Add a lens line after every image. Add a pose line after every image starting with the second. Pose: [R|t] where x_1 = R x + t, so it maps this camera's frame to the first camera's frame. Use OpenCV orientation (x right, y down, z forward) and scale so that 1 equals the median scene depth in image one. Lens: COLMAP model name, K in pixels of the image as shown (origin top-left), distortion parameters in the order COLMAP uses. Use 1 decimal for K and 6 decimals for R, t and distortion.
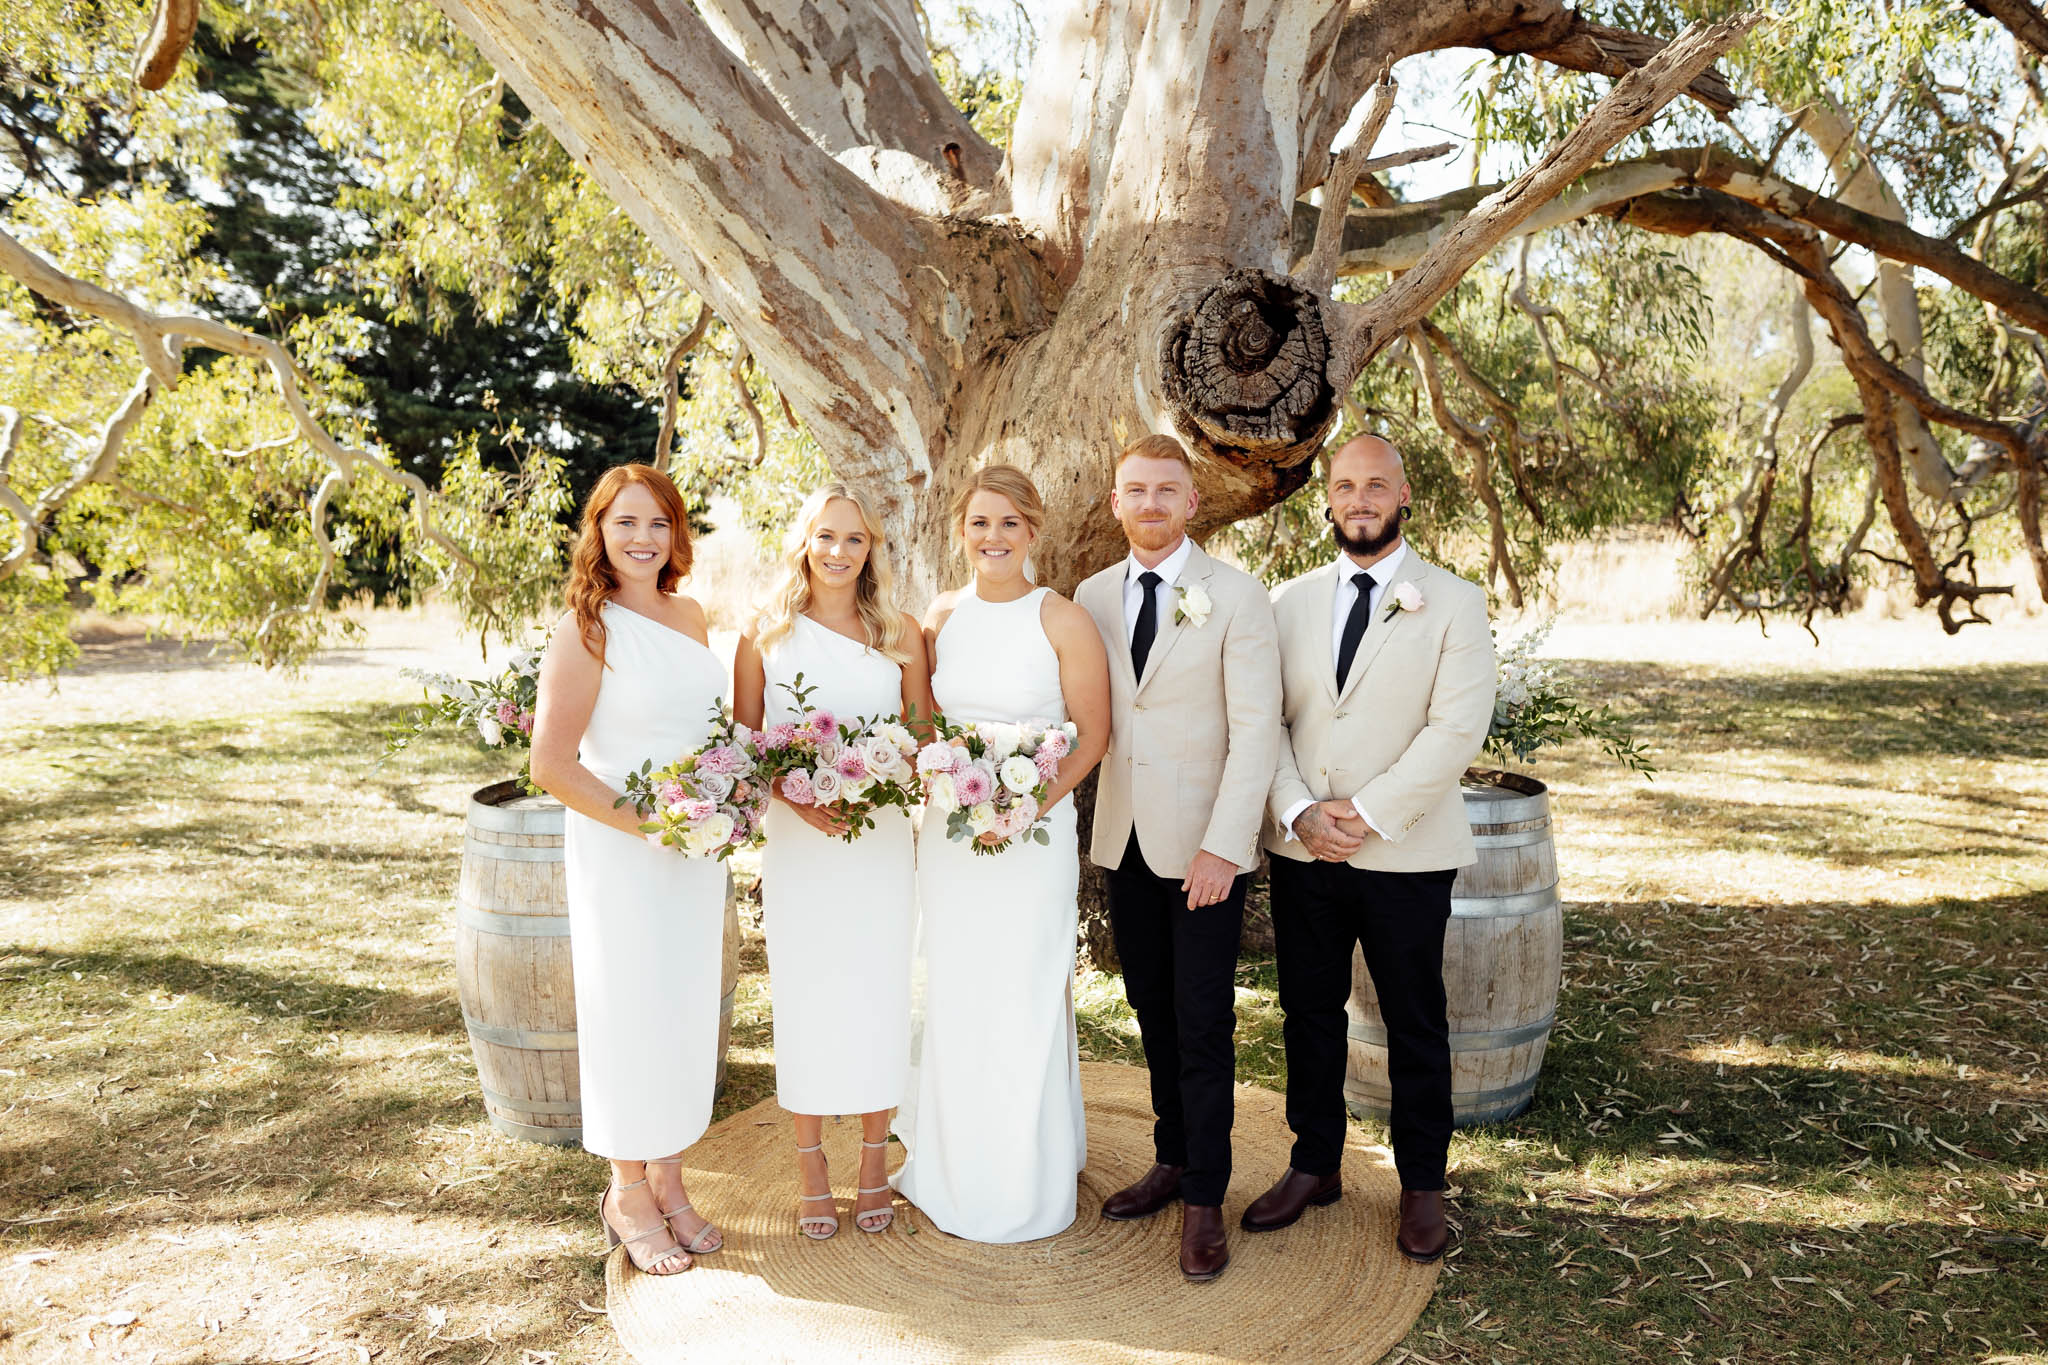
lens RADIAL K [[1478.6, 0, 1104.5], [0, 1478.6, 652.6], [0, 0, 1]] dist [-0.031106, 0.000369]
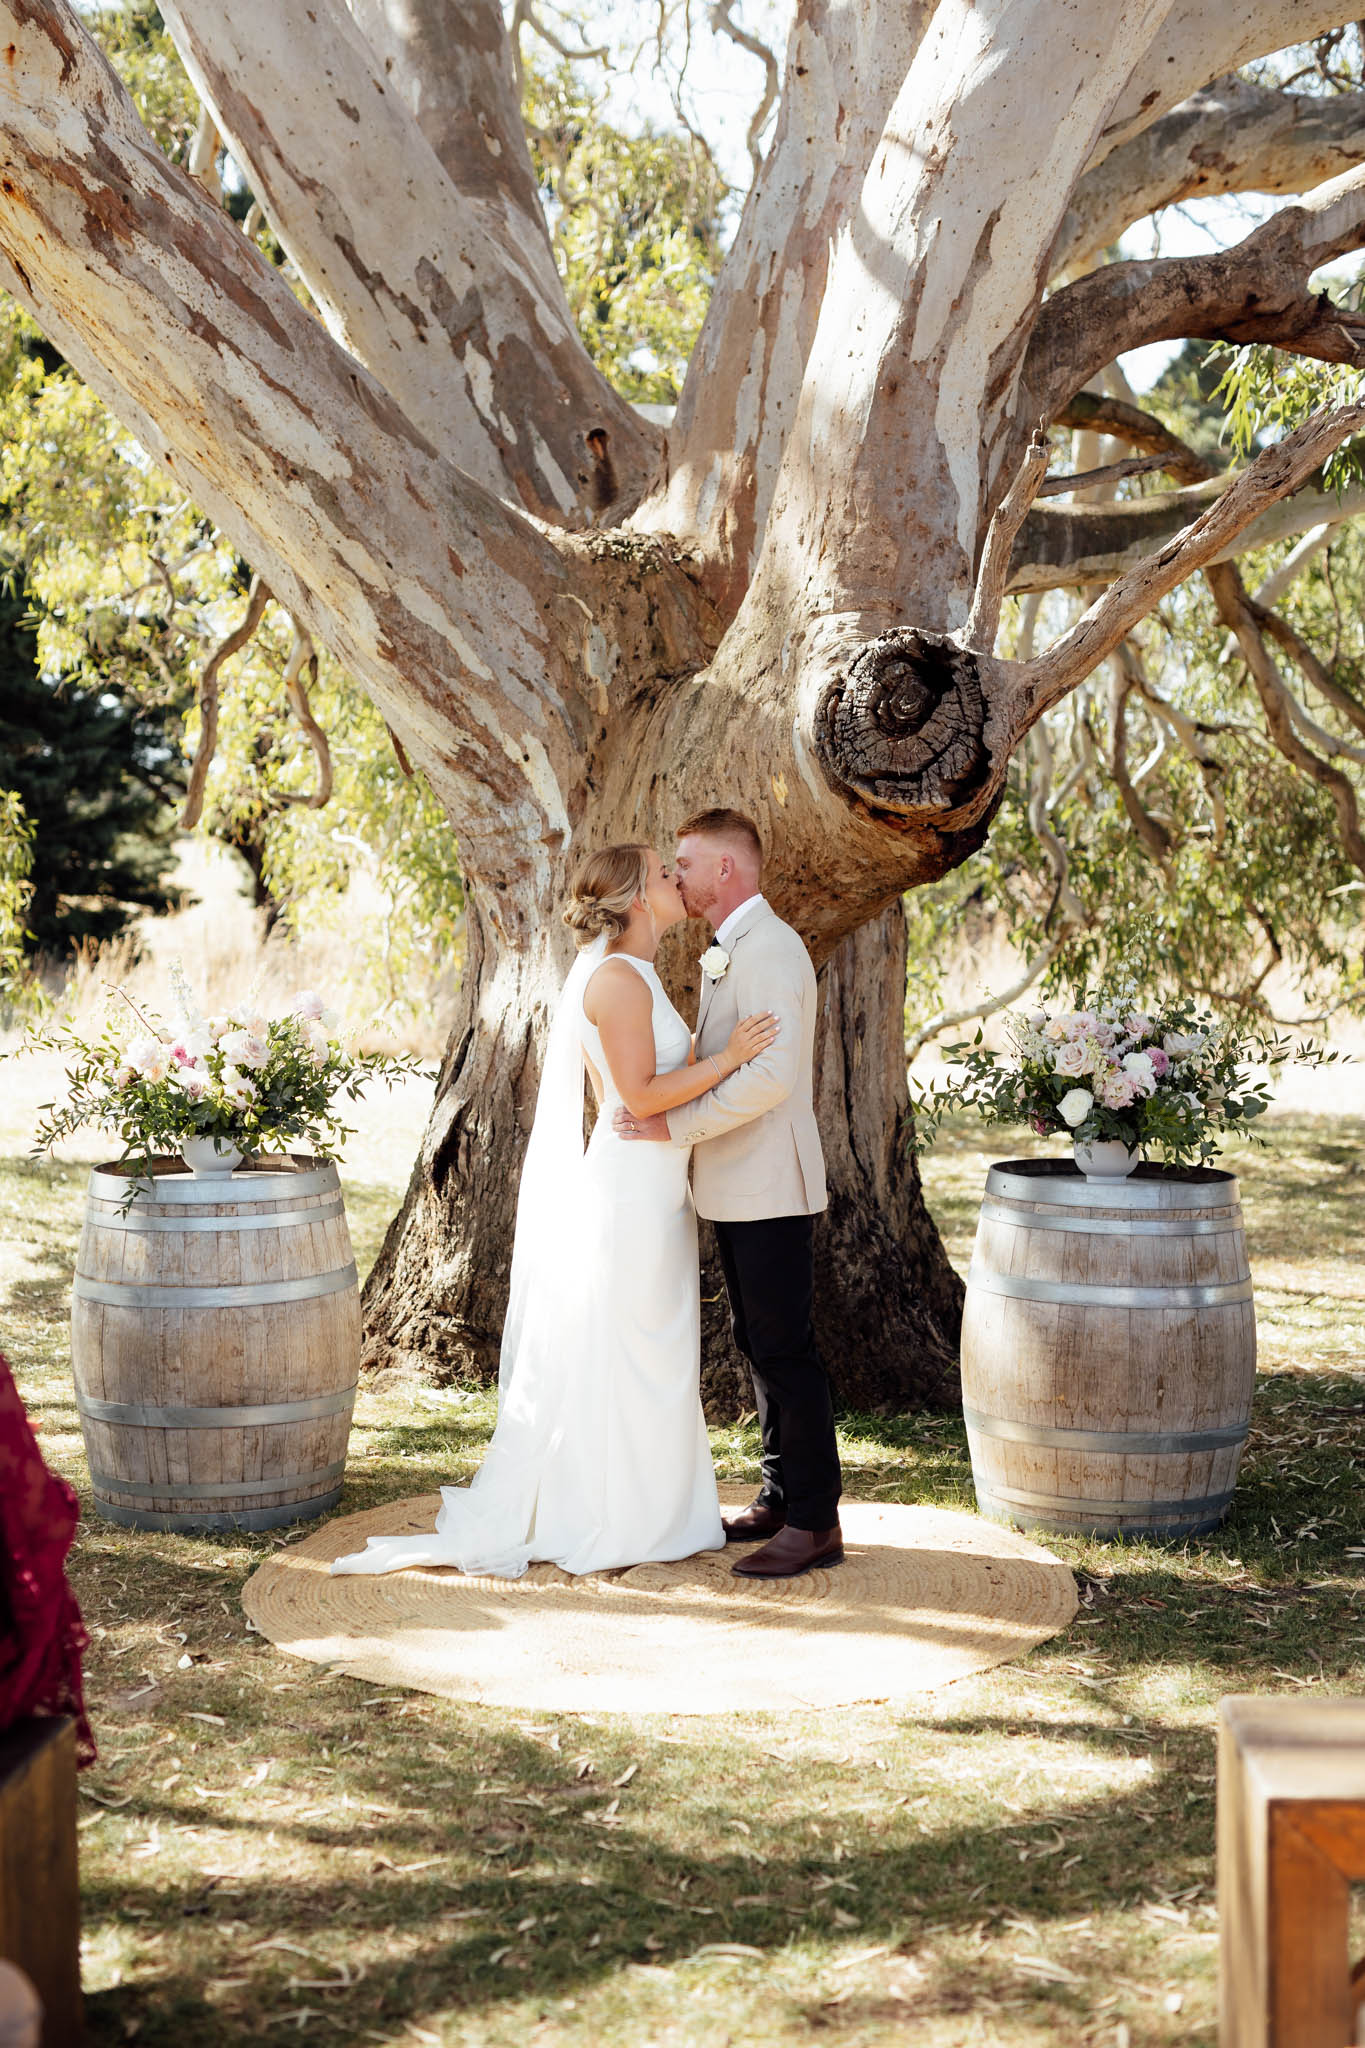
lens RADIAL K [[2972.5, 0, 680.9], [0, 2972.5, 1001.5], [0, 0, 1]] dist [-0.004693, 0.031206]
pose [[0.997597, 0.006790, -0.068949, 0.071026], [-0.010276, 0.998680, -0.050334, 0.067238], [0.068516, 0.050921, 0.996350, -0.755036]]
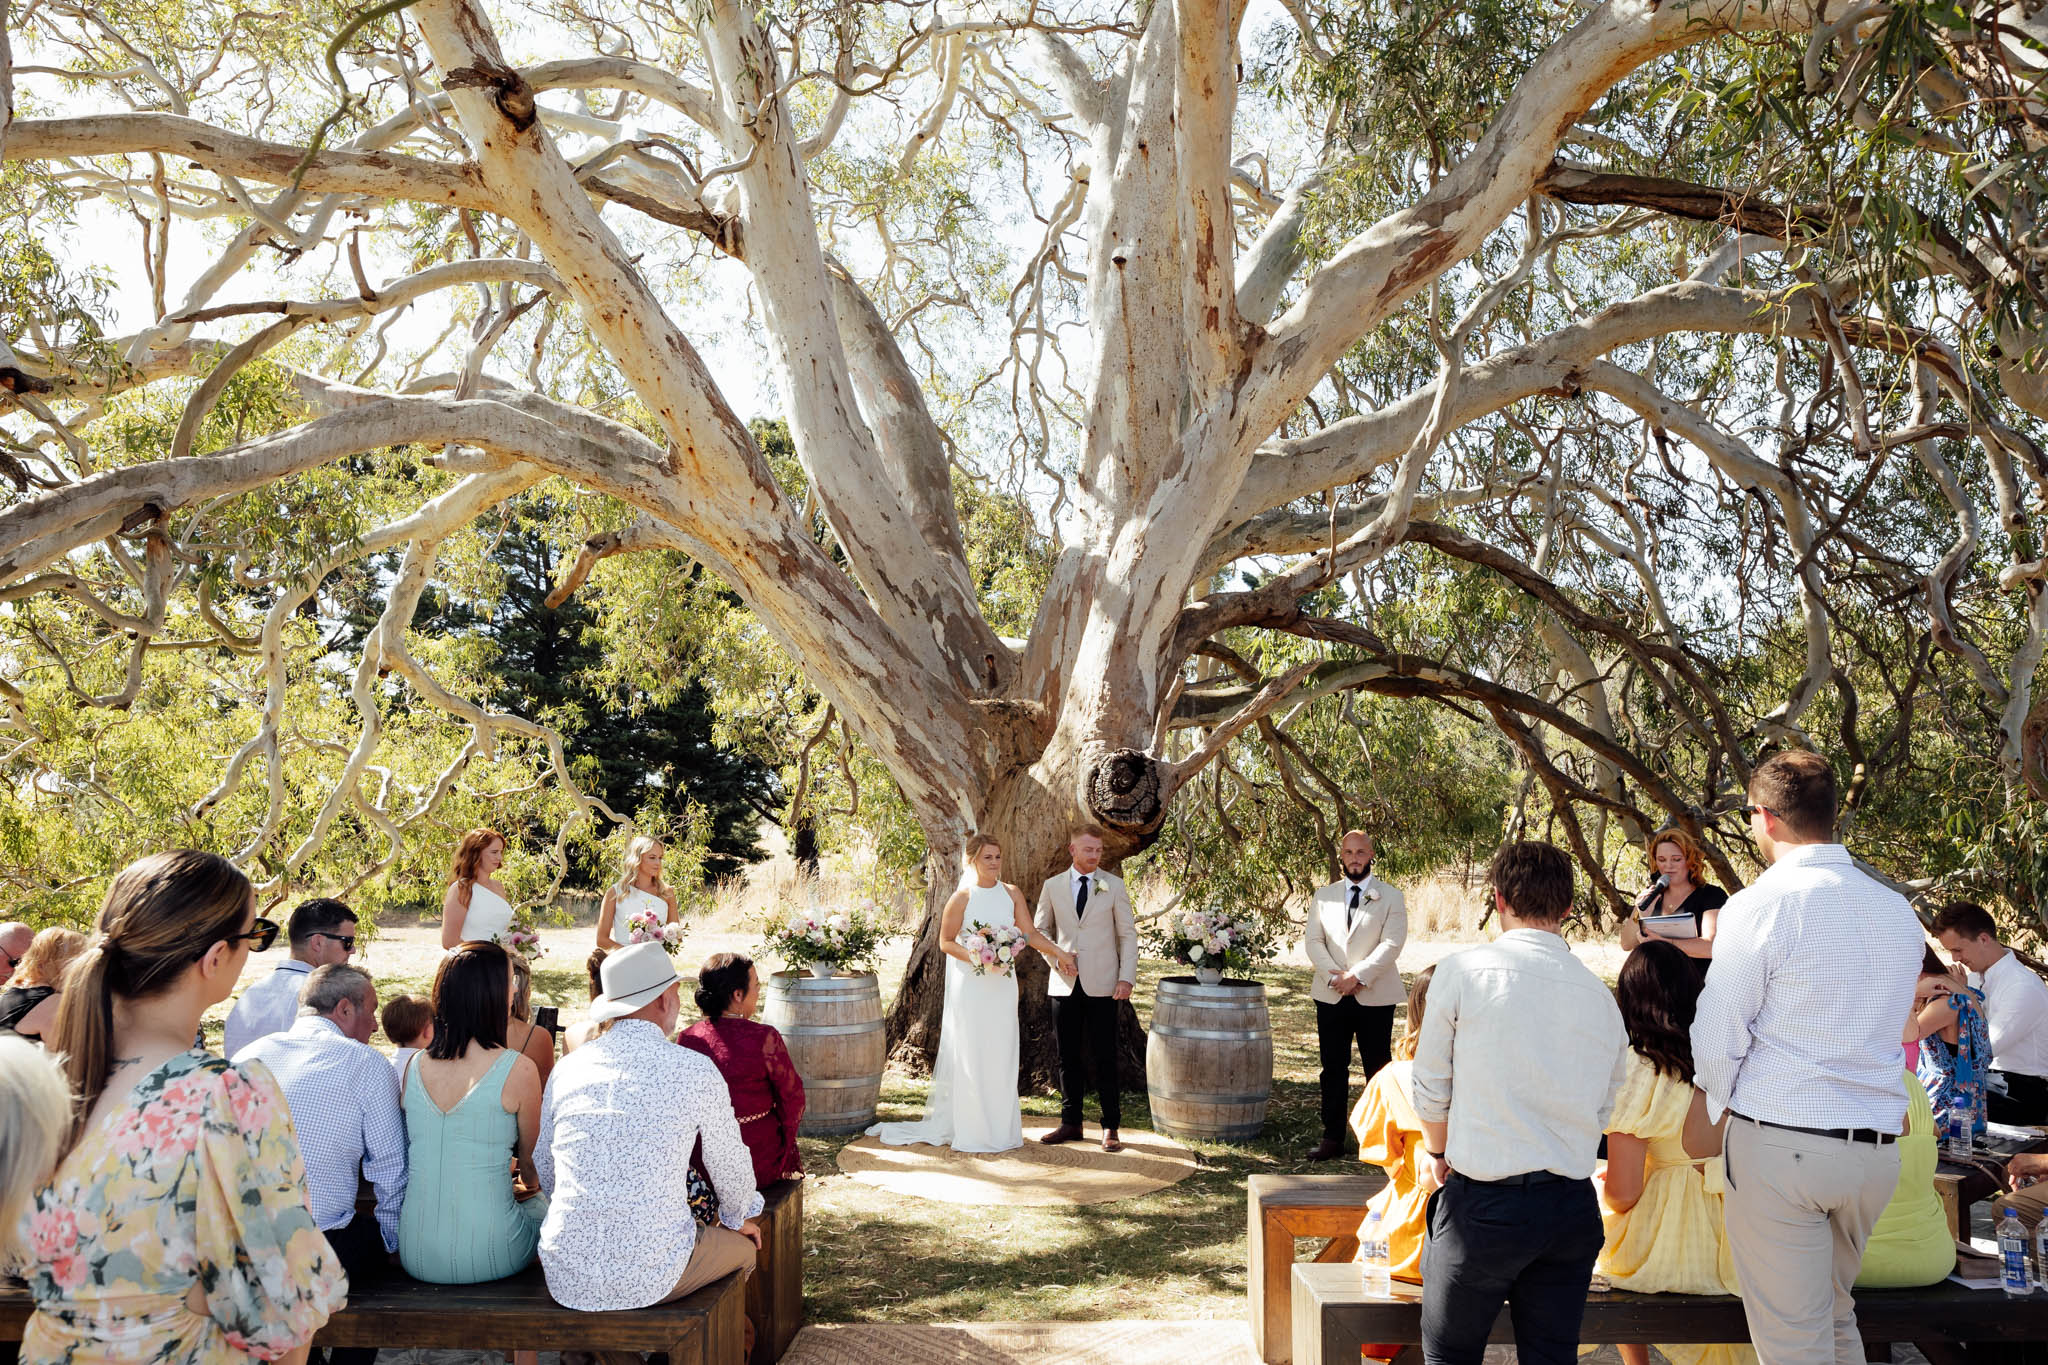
lens RADIAL K [[1886.6, 0, 1024.0], [0, 1886.6, 682.5], [0, 0, 1]] dist [-0.008194, -0.000944]
pose [[0.999213, 0.016962, -0.035863, 0.034081], [-0.023030, 0.984083, -0.176209, 0.132888], [0.032303, 0.176896, 0.983699, -1.590490]]
